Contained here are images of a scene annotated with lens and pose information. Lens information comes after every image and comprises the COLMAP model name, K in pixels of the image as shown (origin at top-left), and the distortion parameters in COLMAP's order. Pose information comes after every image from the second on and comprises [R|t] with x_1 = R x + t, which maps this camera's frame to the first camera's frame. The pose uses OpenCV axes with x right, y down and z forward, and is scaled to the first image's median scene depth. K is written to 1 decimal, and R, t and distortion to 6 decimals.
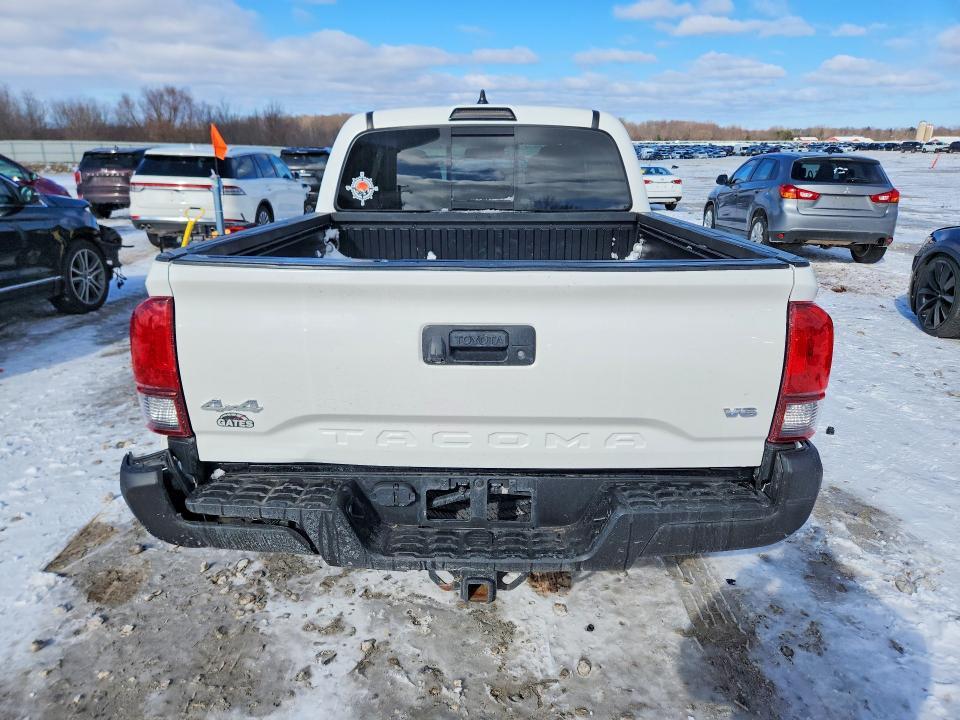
lens RADIAL K [[643.0, 0, 476.5], [0, 643.0, 358.1], [0, 0, 1]] dist [0.052727, -0.043097]
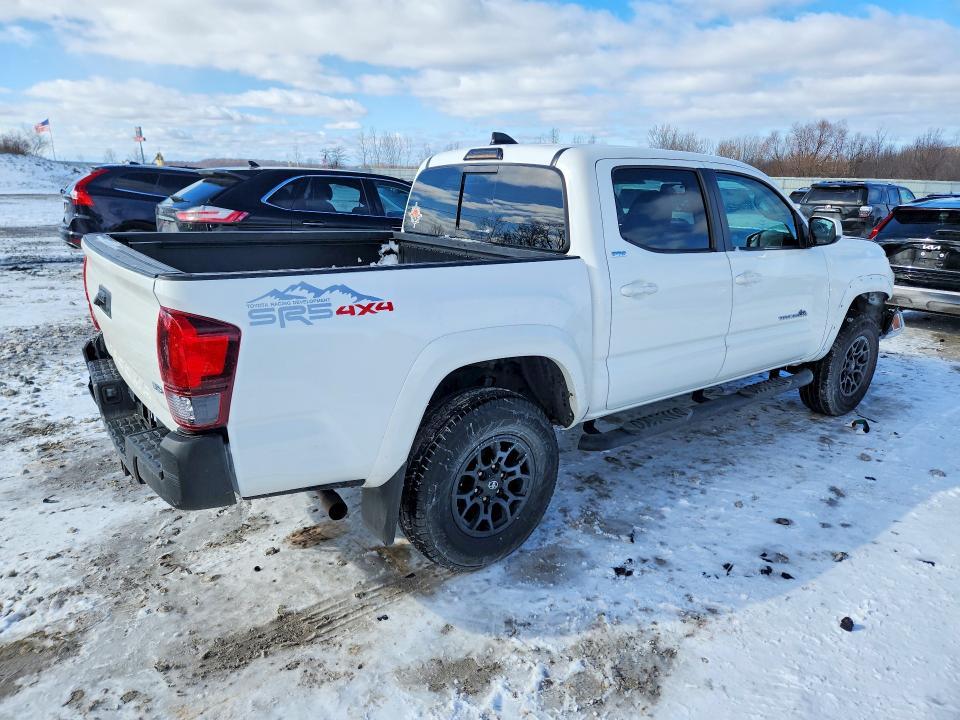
lens RADIAL K [[636.1, 0, 473.5], [0, 636.1, 360.2], [0, 0, 1]] dist [0.056300, -0.037142]
pose [[0.618951, 0.223934, -0.752830, 0.895836], [-0.255017, 0.963862, 0.077041, -0.116659], [0.742877, 0.144300, 0.653691, 0.321335]]
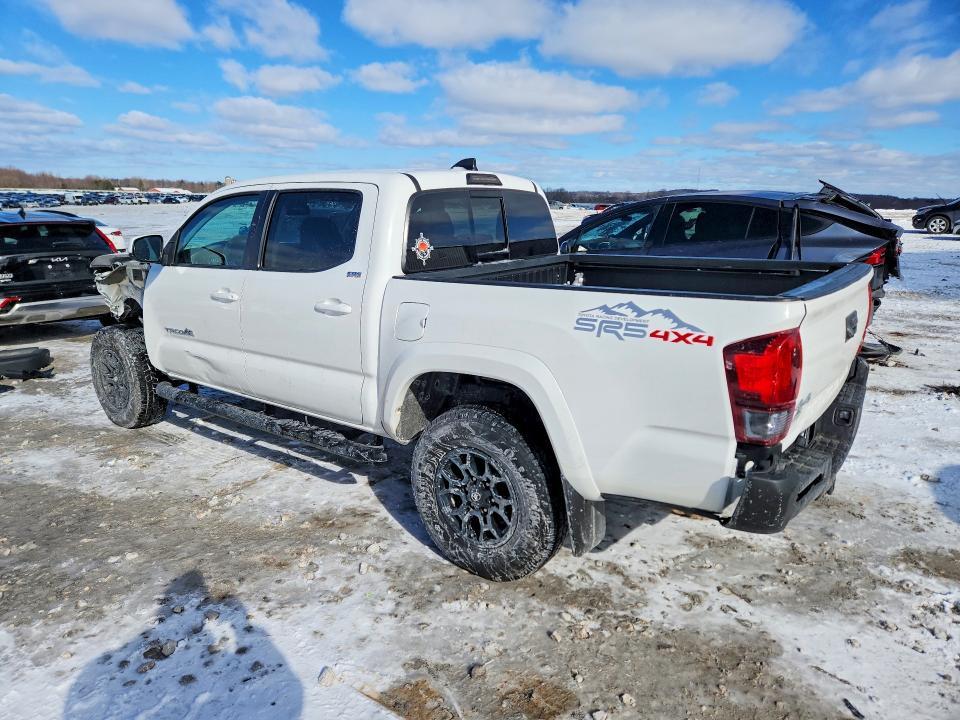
lens RADIAL K [[636.1, 0, 473.5], [0, 636.1, 360.2], [0, 0, 1]] dist [0.056300, -0.037142]
pose [[0.597128, -0.192324, 0.778749, -0.946345], [0.243022, 0.968579, 0.052861, -0.129483], [-0.764446, 0.157688, 0.625105, 0.352122]]
